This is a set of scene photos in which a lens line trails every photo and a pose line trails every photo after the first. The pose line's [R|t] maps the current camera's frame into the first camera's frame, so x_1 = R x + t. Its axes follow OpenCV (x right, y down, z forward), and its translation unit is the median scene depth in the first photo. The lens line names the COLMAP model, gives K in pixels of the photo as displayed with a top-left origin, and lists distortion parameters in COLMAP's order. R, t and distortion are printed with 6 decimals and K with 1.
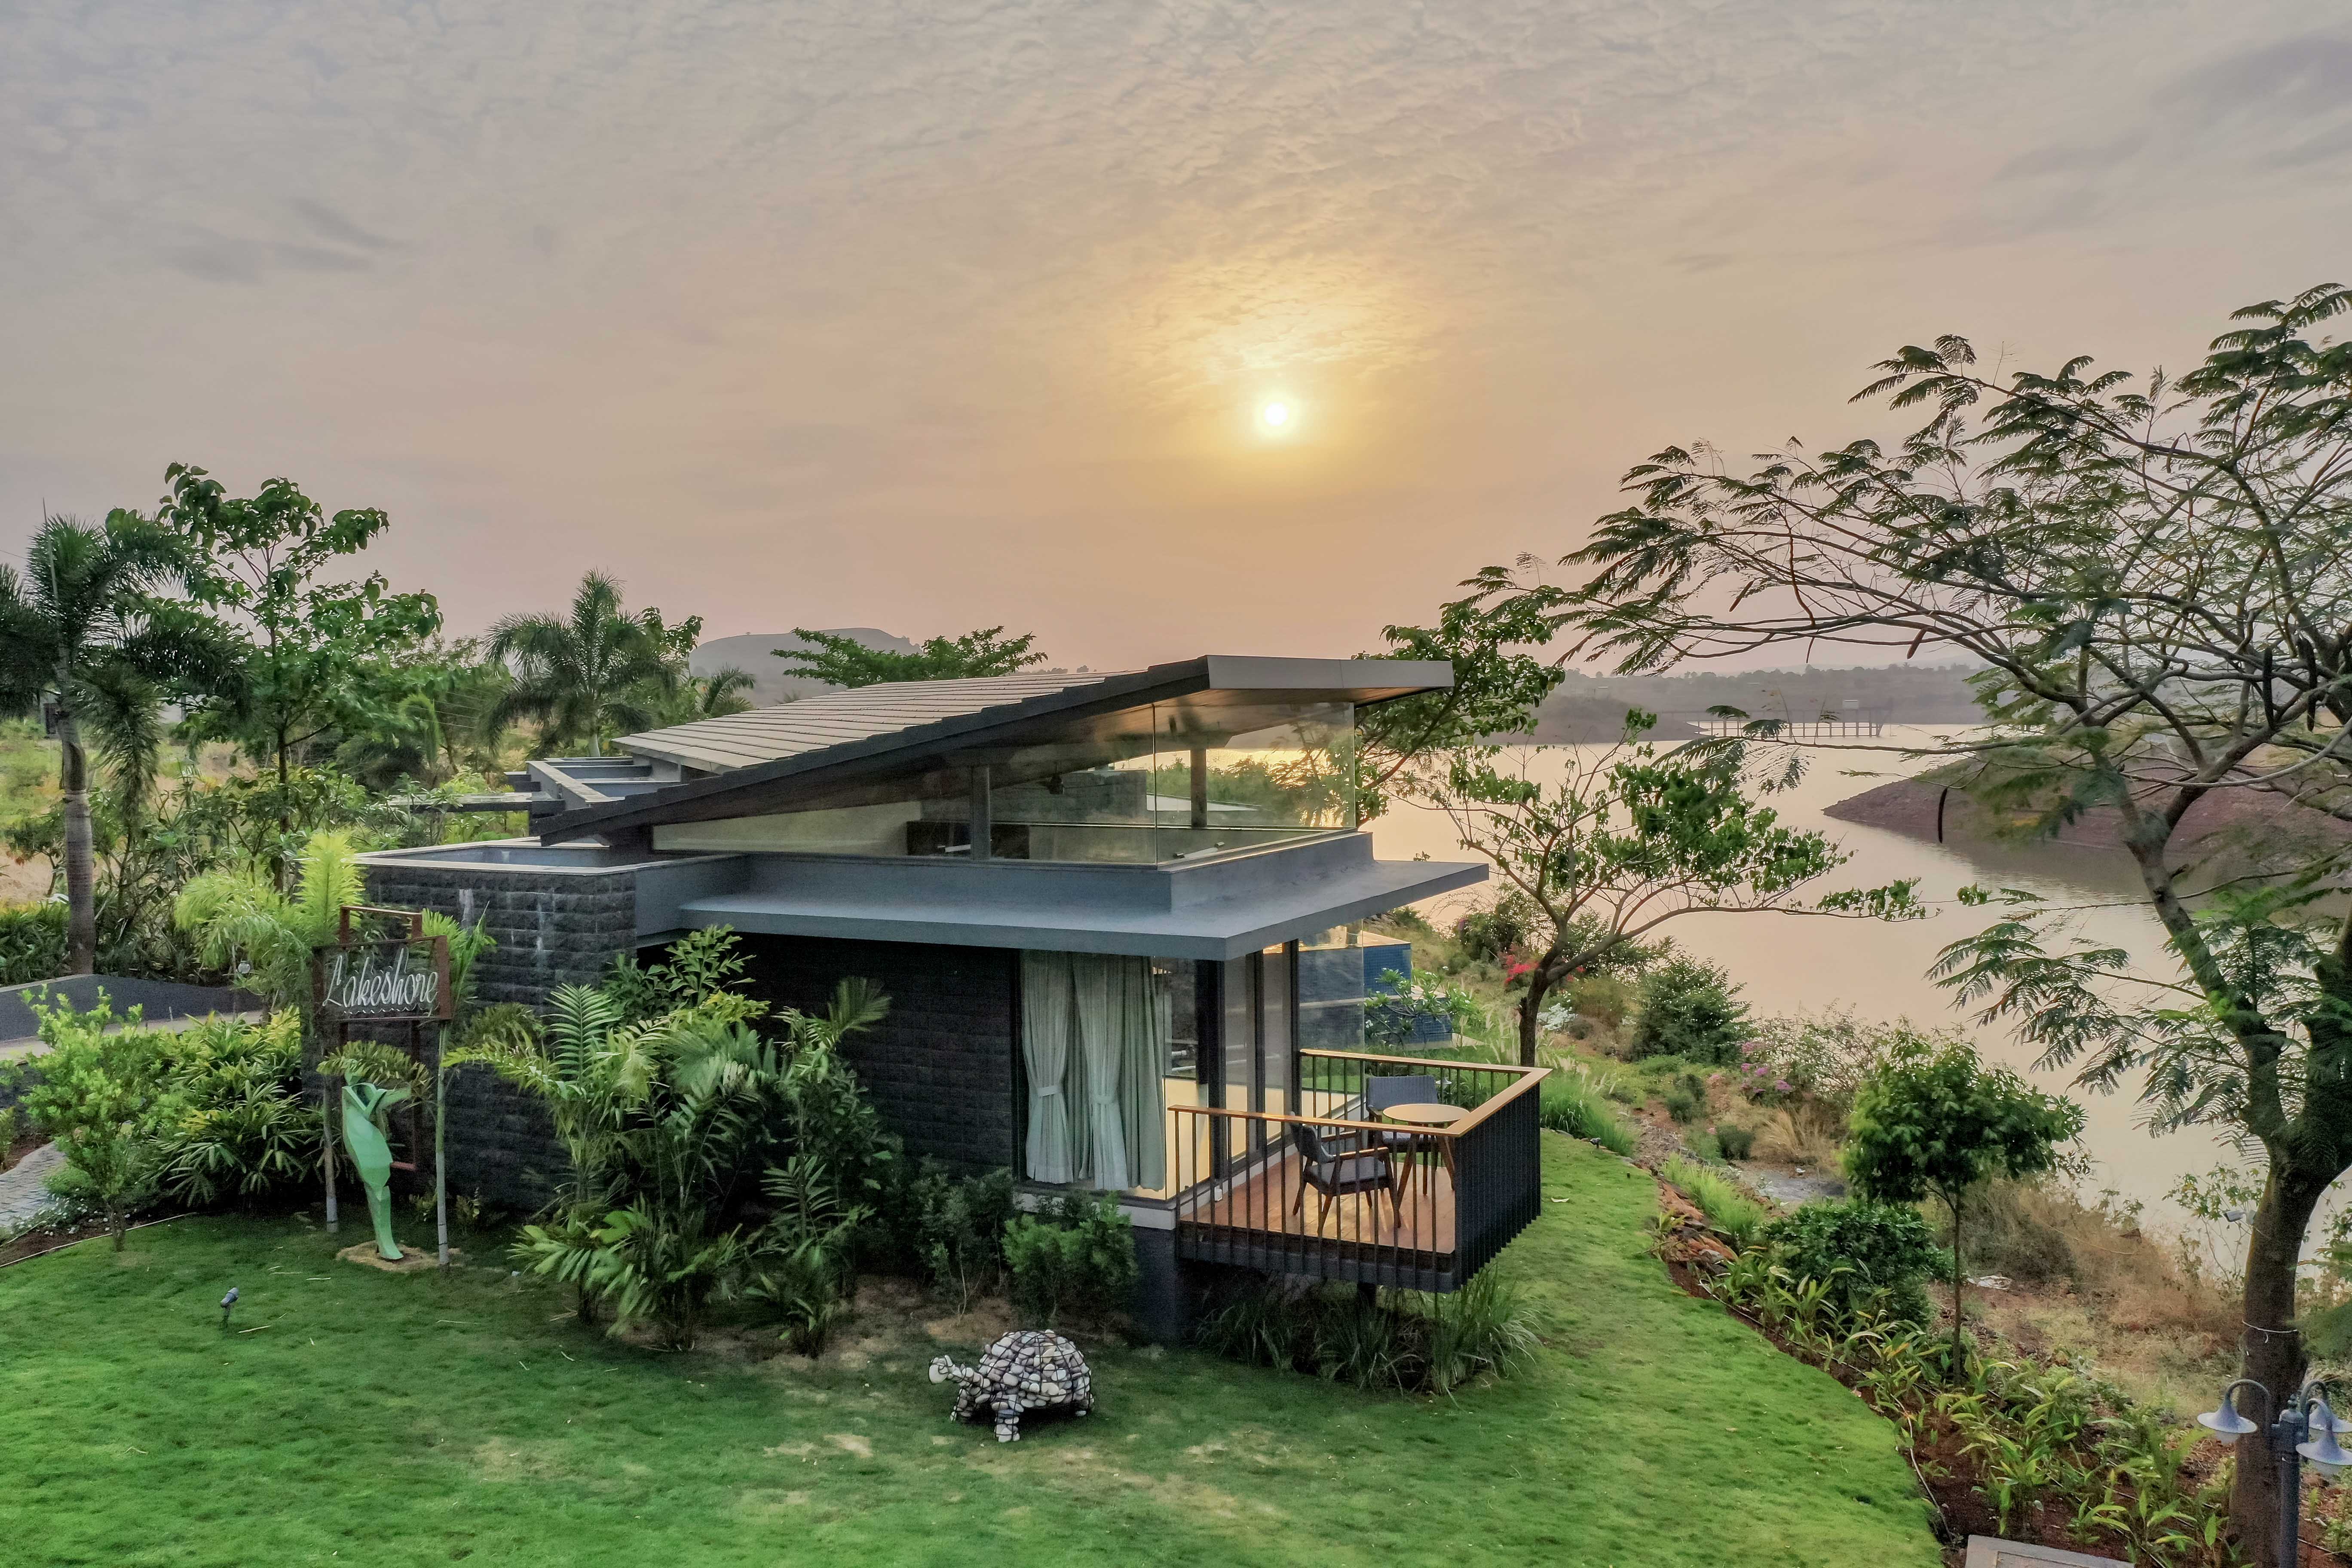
lens RADIAL K [[1826.7, 0, 1148.2], [0, 1826.7, 817.0], [0, 0, 1]] dist [-0.012128, -0.001039]
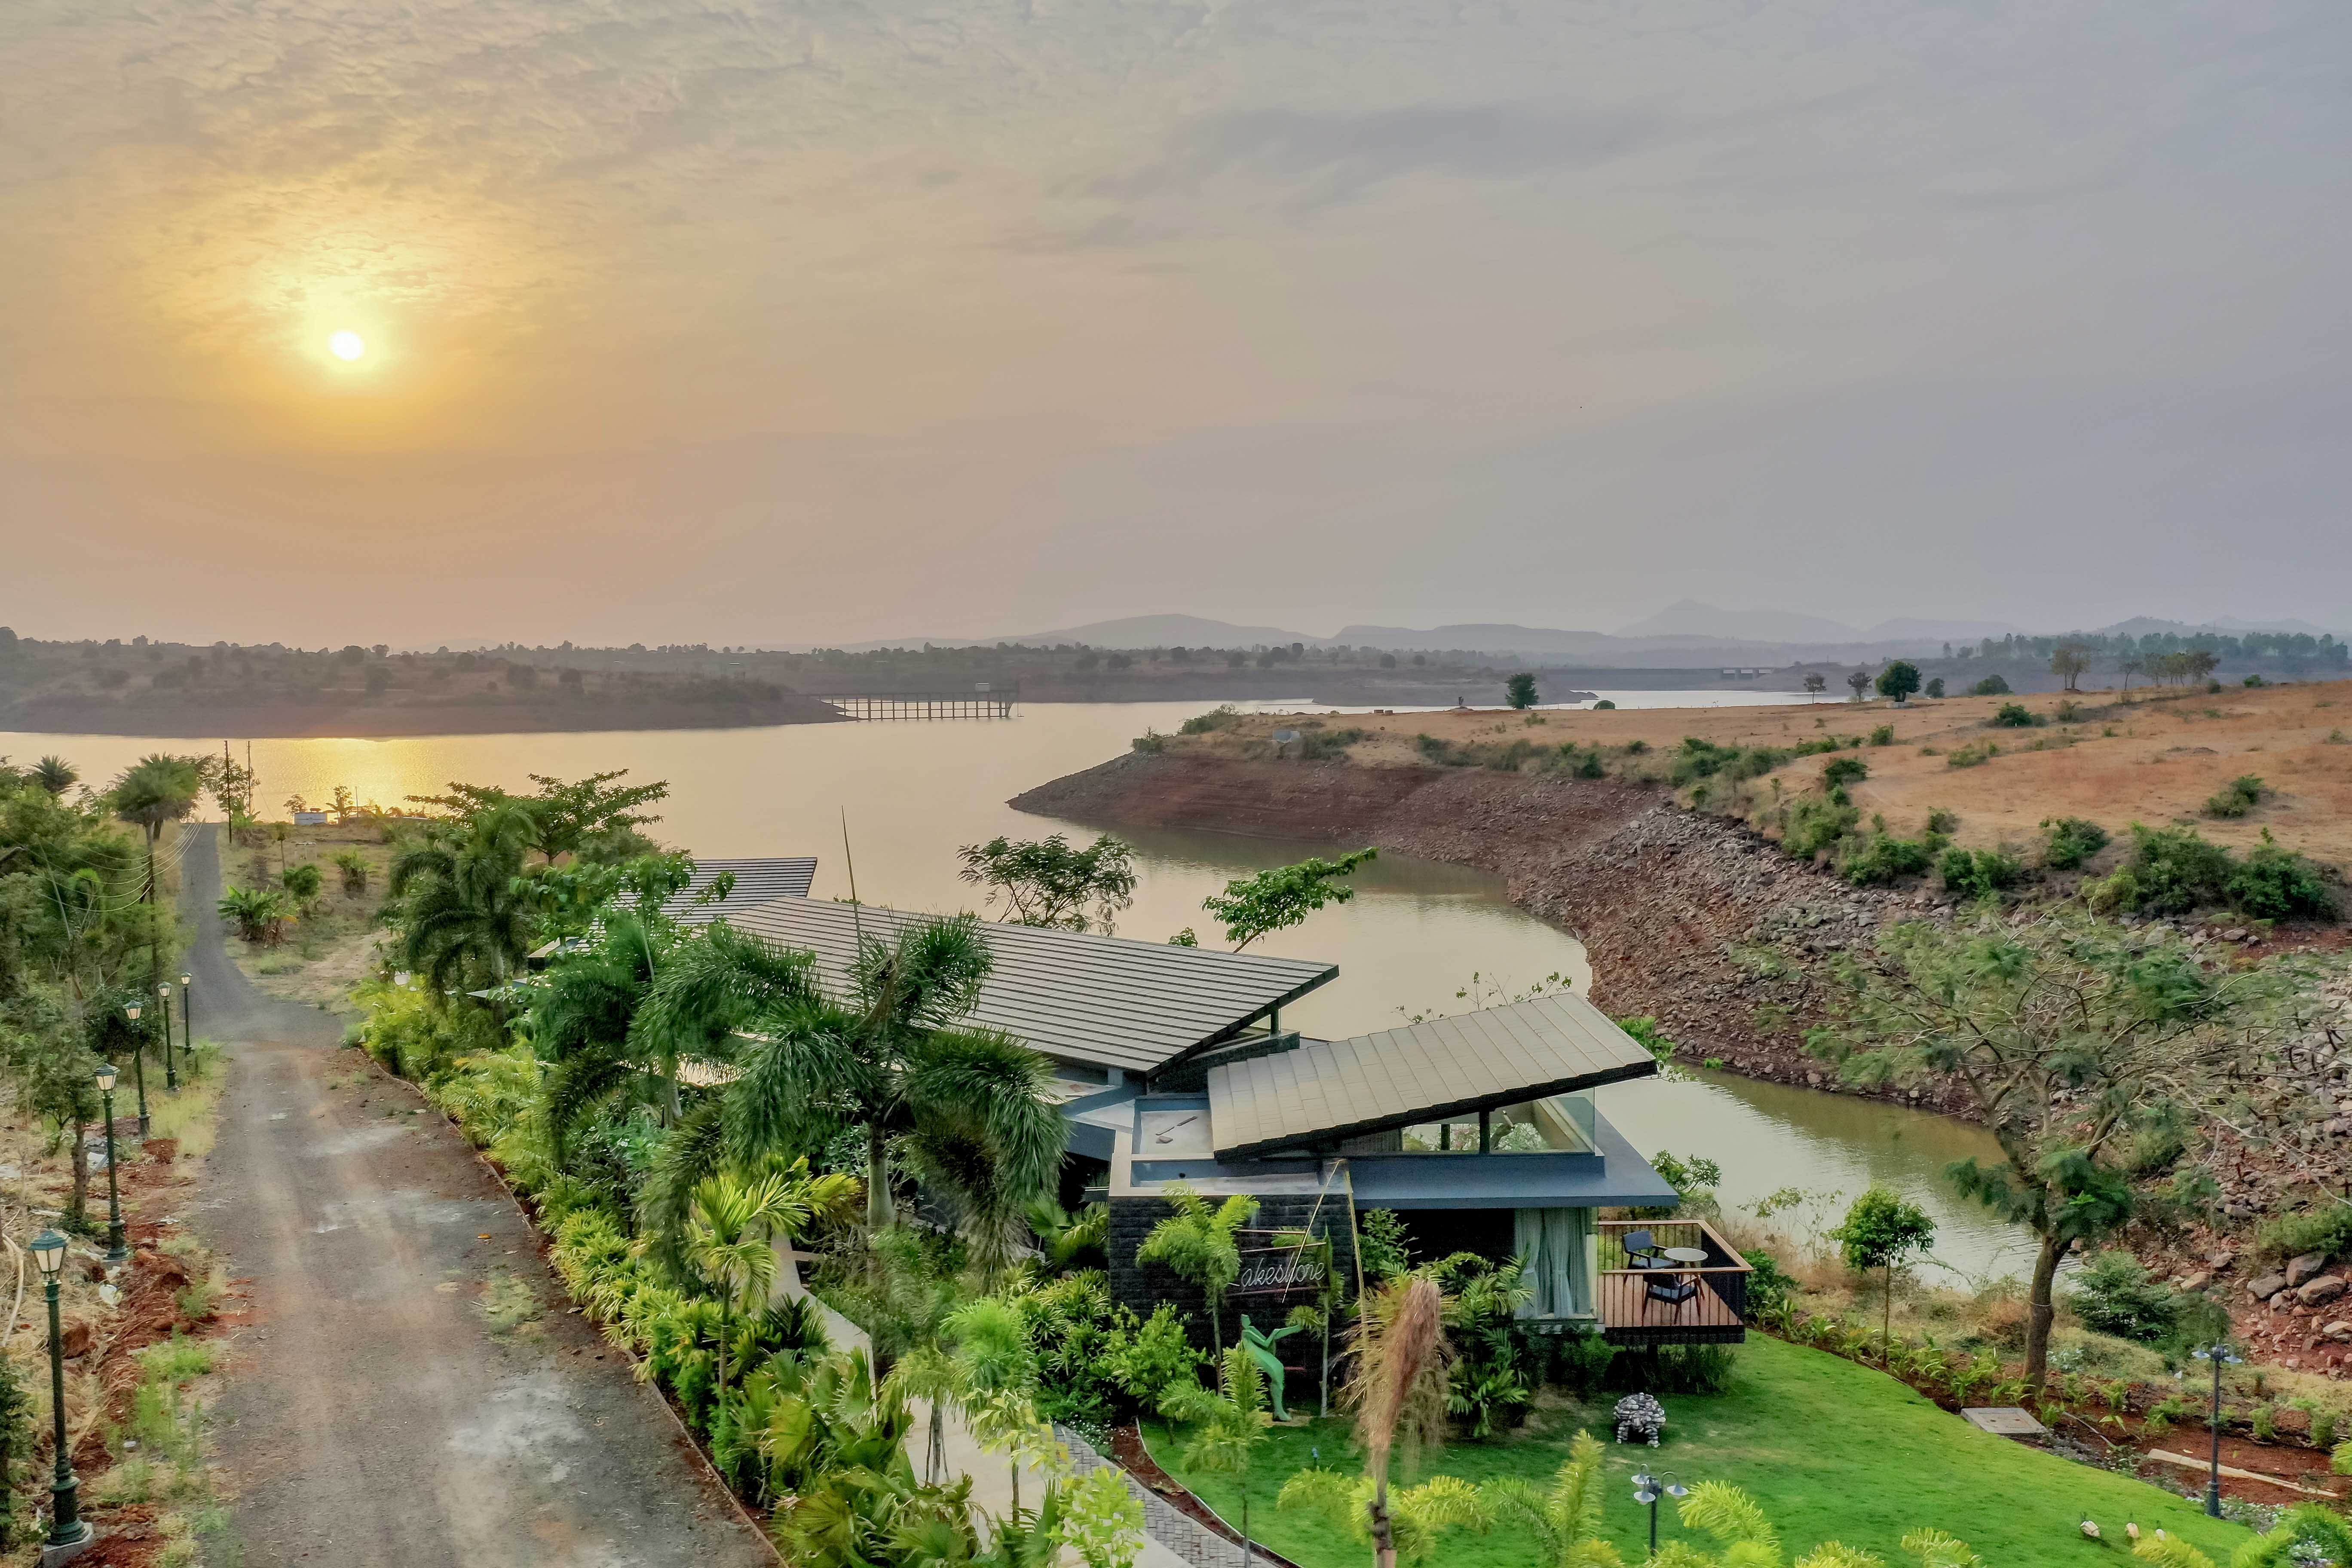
lens RADIAL K [[1866.9, 0, 1122.3], [0, 1866.9, 783.2], [0, 0, 1]] dist [-0.035429, -0.001228]
pose [[0.892070, -0.027946, 0.451033, -1.370218], [0.027349, 0.999595, 0.007843, -0.410050], [-0.451070, 0.005339, 0.892473, -0.582104]]
